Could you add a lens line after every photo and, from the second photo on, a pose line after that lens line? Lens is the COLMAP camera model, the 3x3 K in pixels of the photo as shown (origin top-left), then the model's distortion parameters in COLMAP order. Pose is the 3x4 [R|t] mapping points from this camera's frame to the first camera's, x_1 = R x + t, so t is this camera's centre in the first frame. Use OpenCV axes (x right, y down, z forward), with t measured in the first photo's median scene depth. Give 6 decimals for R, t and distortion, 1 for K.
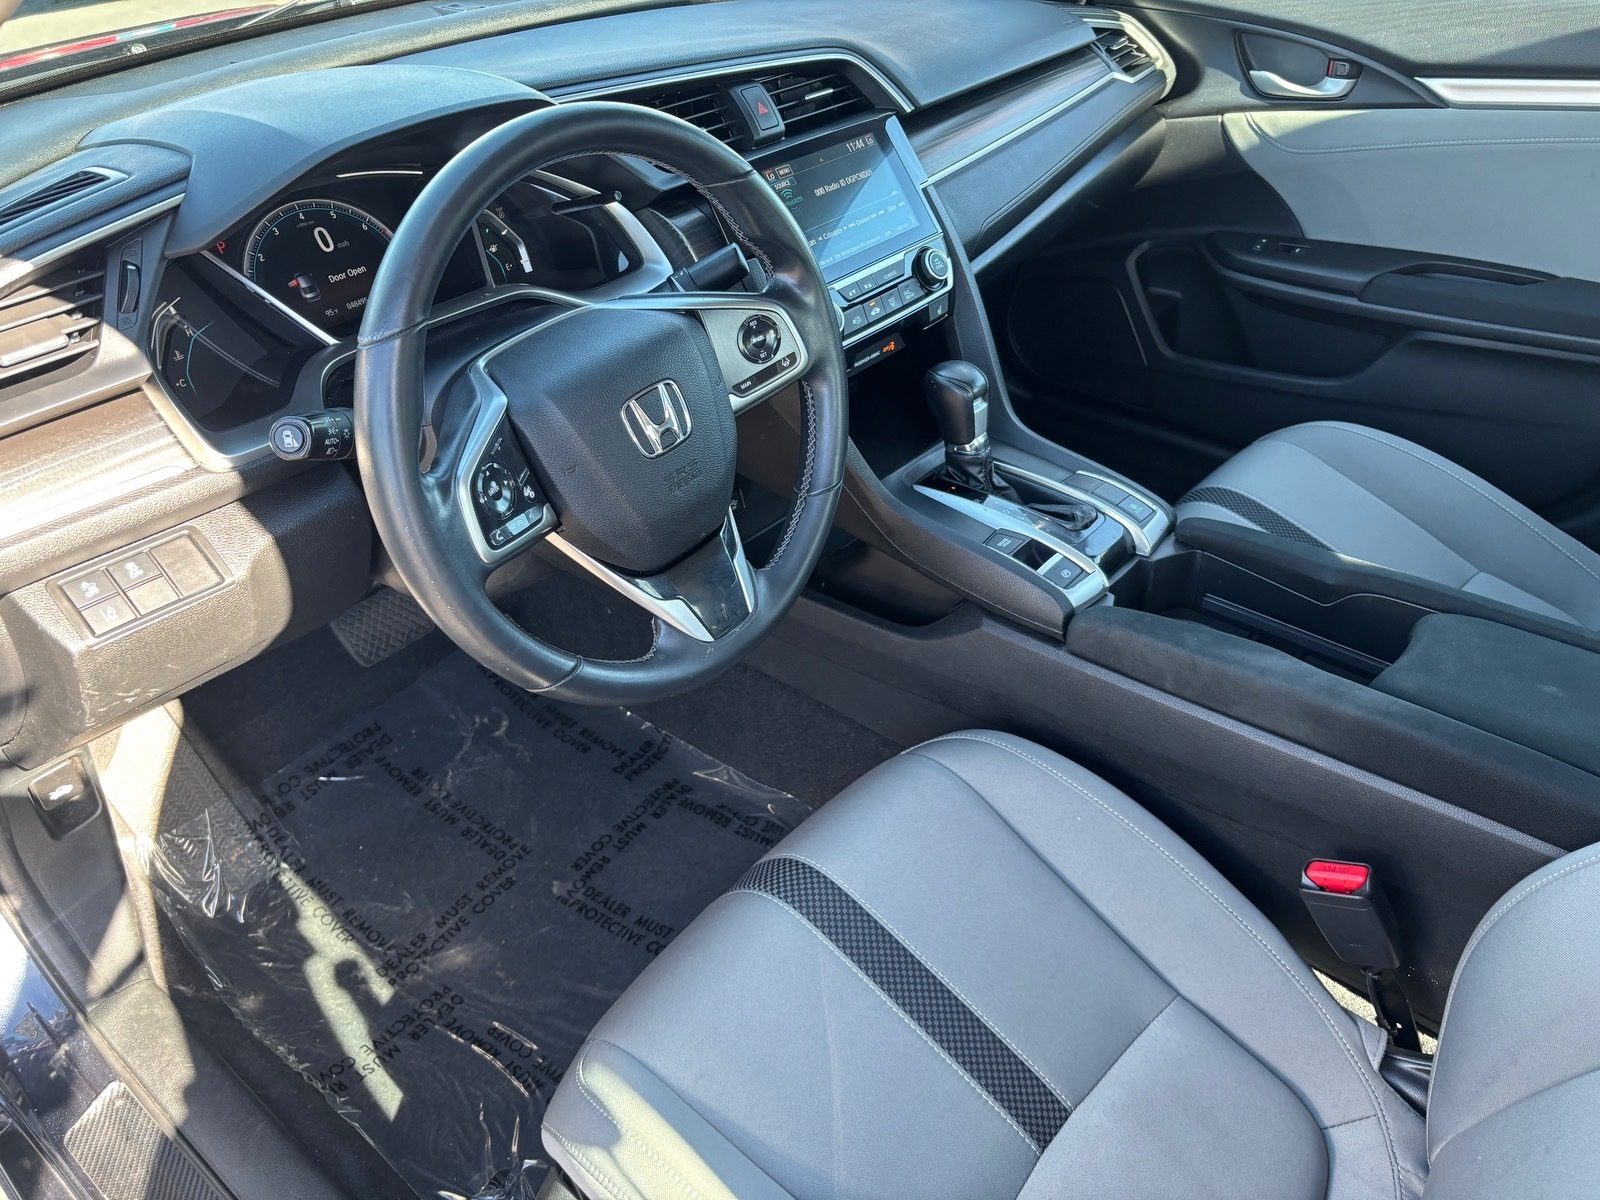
lens RADIAL K [[1219.4, 0, 800.0], [0, 1219.4, 600.0], [0, 0, 1]] dist [0.052065, -0.046520]
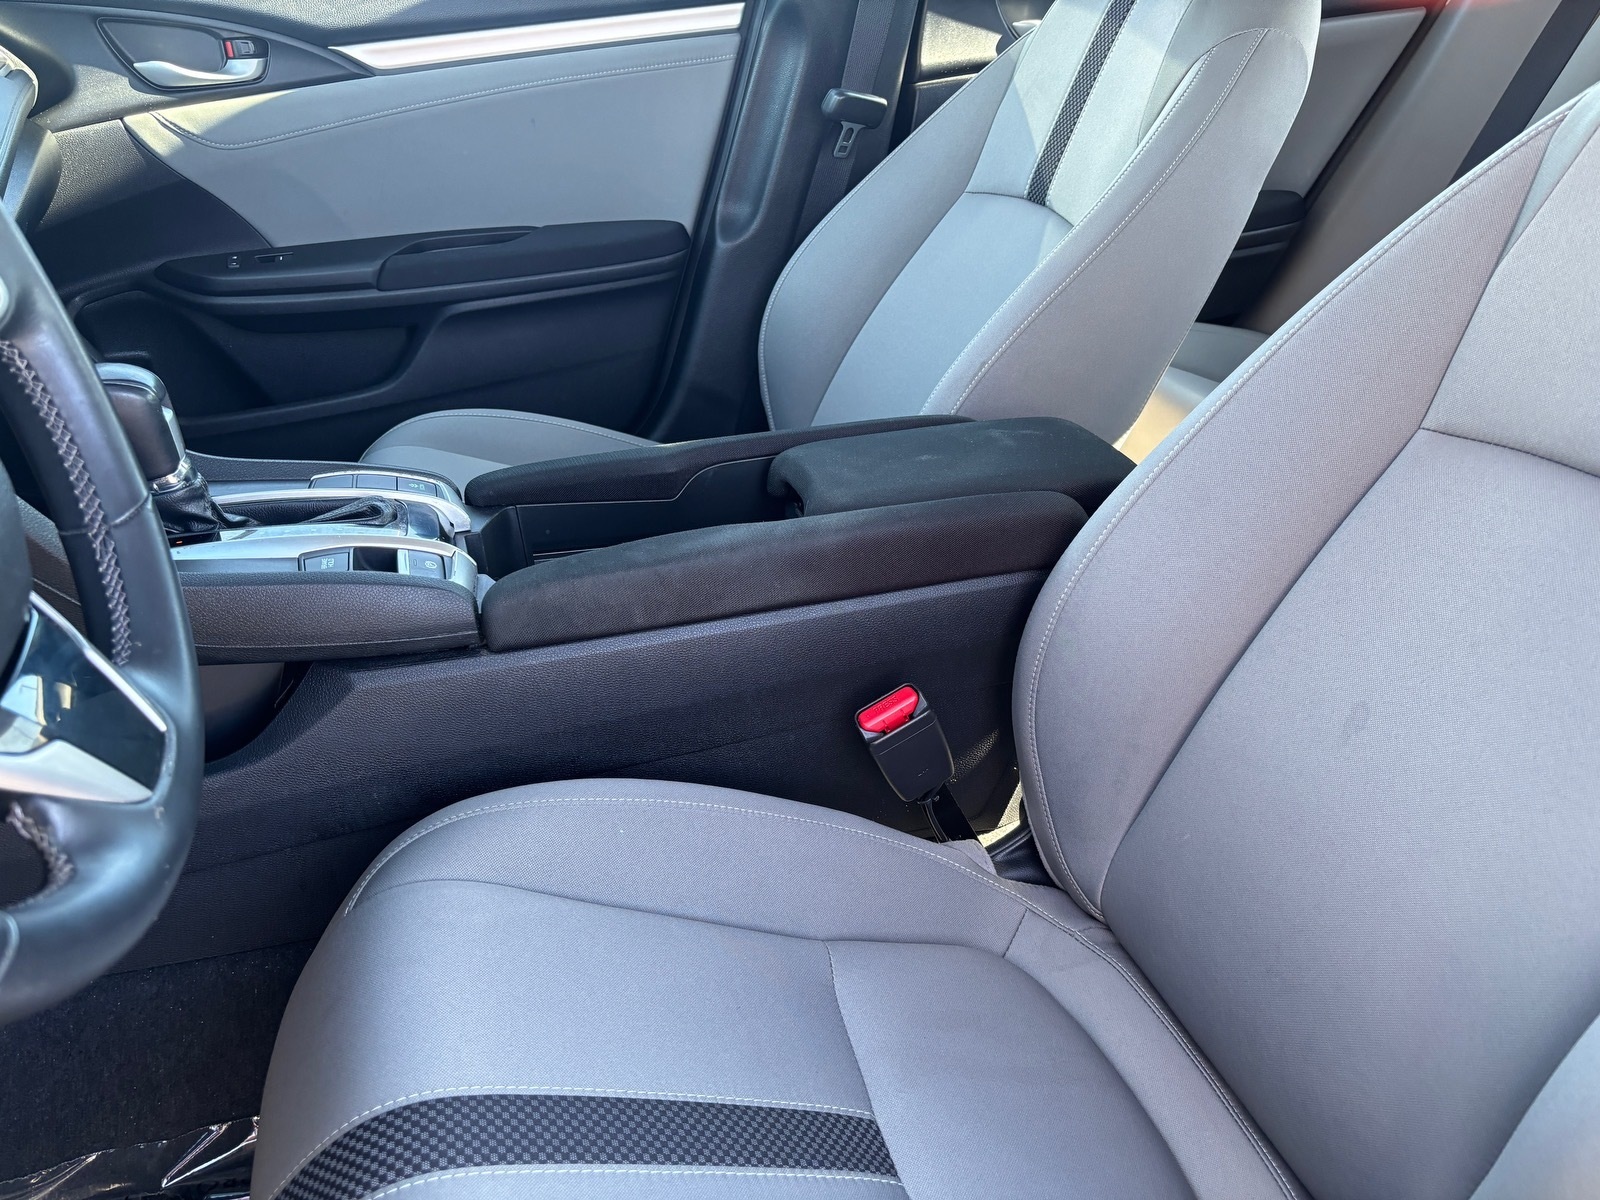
lens RADIAL K [[1228.4, 0, 832.4], [0, 1228.4, 596.4], [0, 0, 1]] dist [0.044600, -0.042566]
pose [[0.543887, -0.366880, 0.754709, -0.203019], [0.456881, 0.883844, 0.100399, 0.028479], [-0.703879, 0.290206, 0.648332, 0.328387]]
